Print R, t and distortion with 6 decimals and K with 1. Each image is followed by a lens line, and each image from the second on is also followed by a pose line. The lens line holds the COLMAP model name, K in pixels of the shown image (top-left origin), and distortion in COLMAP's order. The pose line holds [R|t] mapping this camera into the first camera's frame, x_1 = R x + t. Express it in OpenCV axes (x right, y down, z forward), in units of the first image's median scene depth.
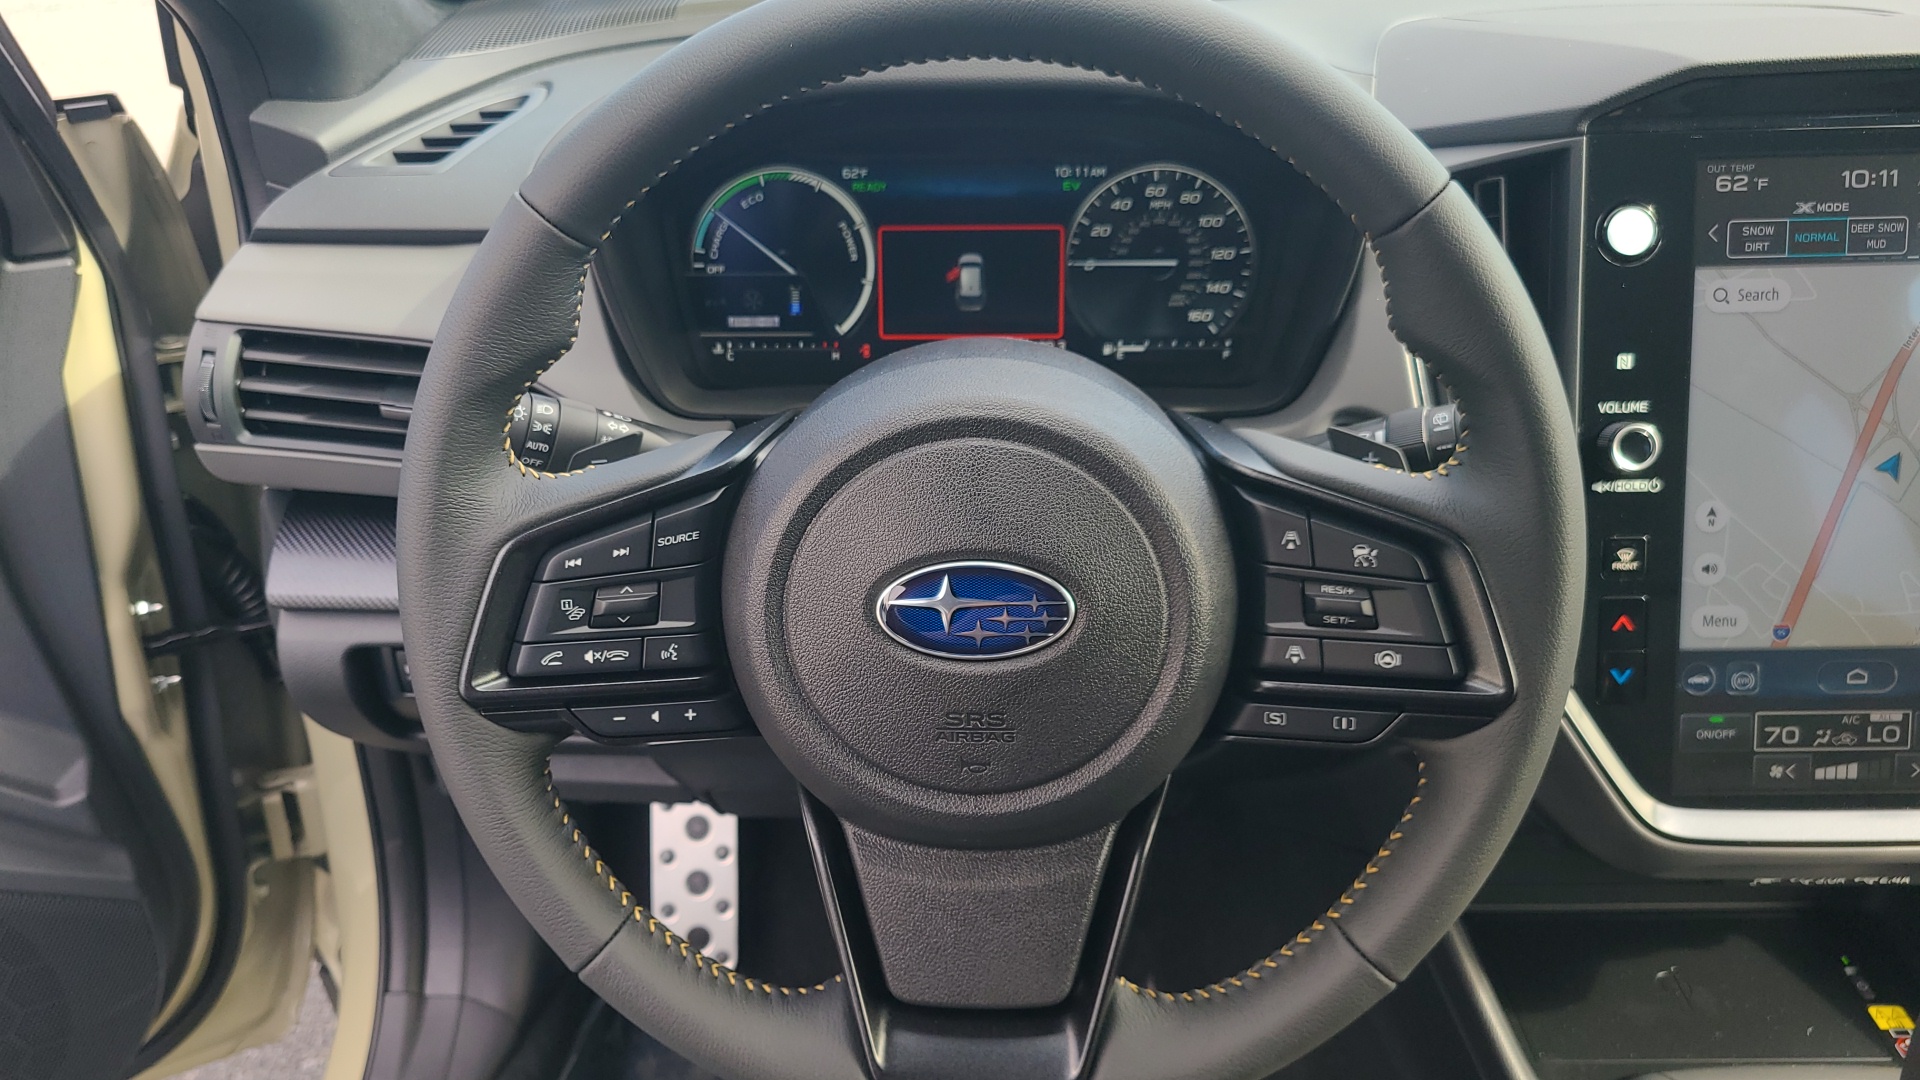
lens RADIAL K [[1467.8, 0, 918.5], [0, 1467.8, 516.2], [0, 0, 1]] dist [0.027946, -0.006331]
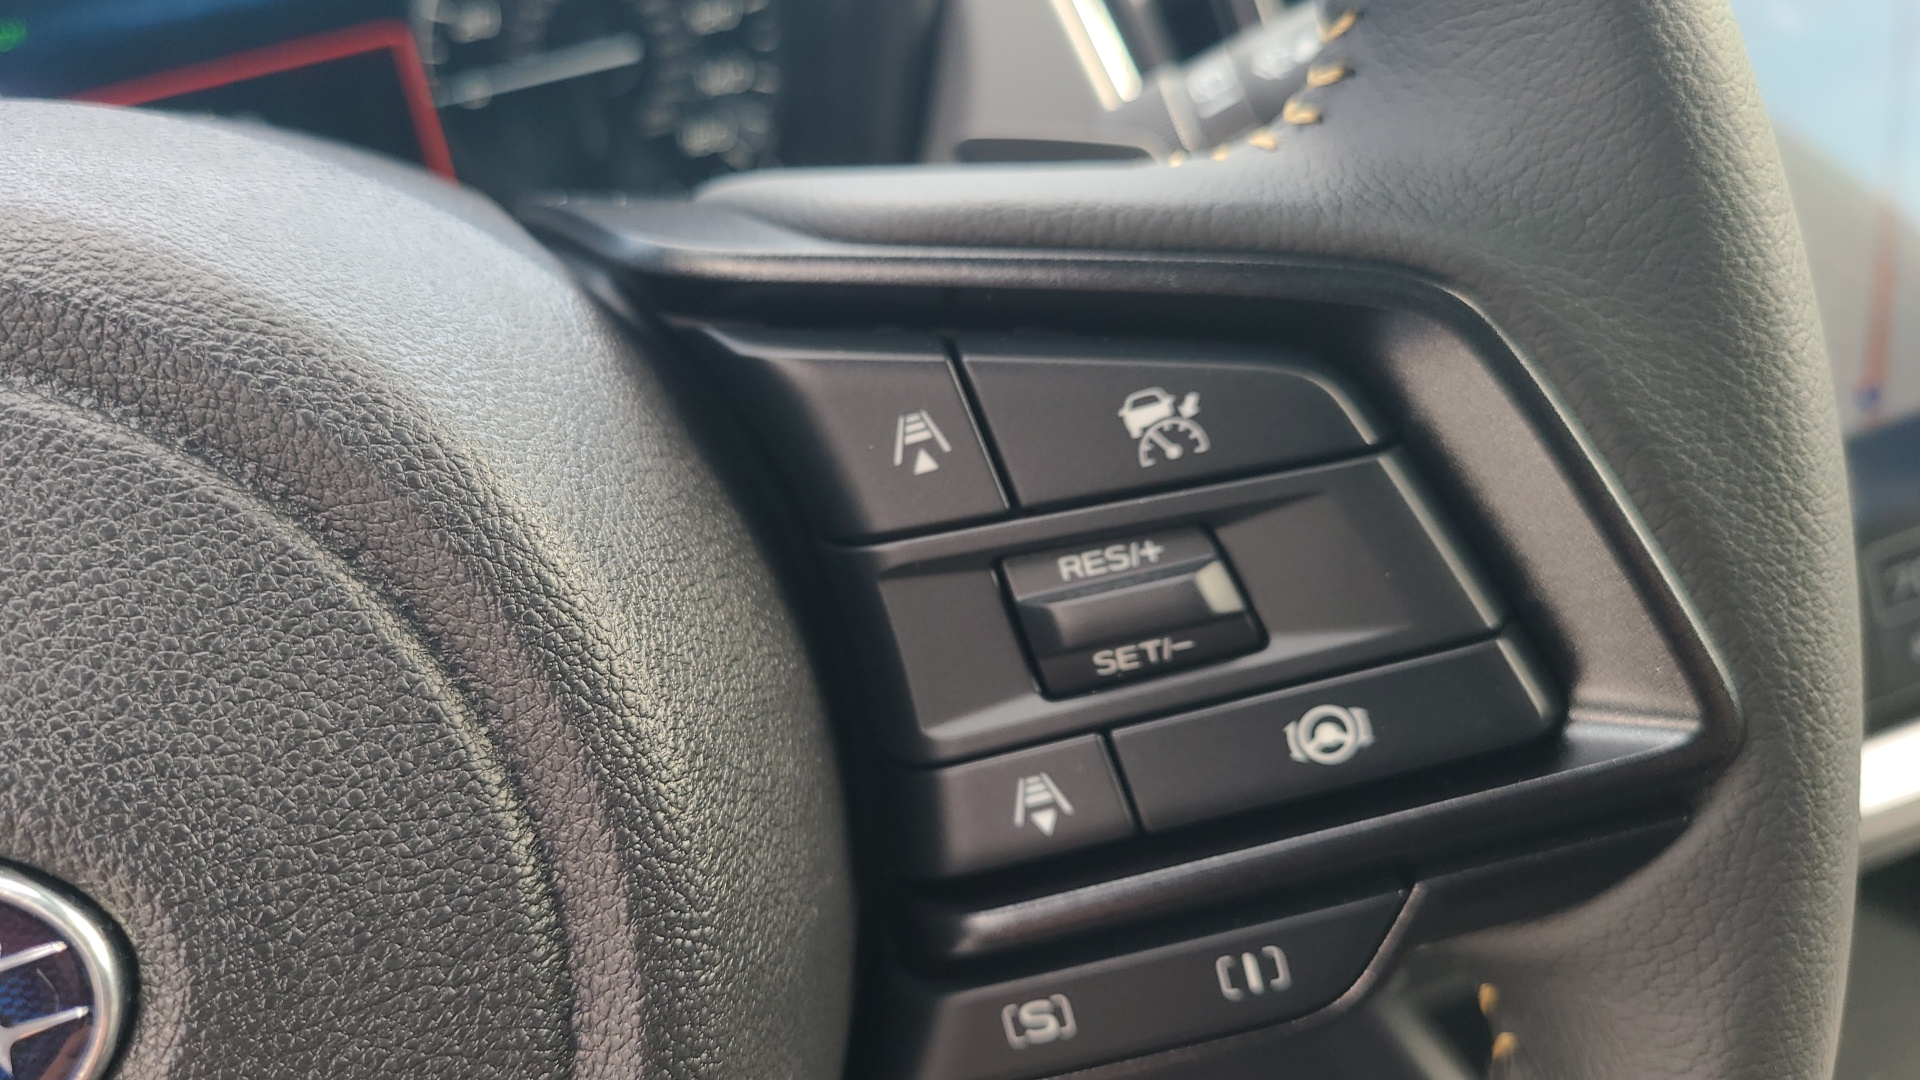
lens RADIAL K [[1469.7, 0, 946.6], [0, 1469.7, 530.9], [0, 0, 1]] dist [0.049087, -0.007213]
pose [[0.938405, -0.280101, 0.202336, 0.194074], [0.281996, 0.959207, 0.020011, 0.028985], [-0.199687, 0.038280, 0.979112, 0.711108]]
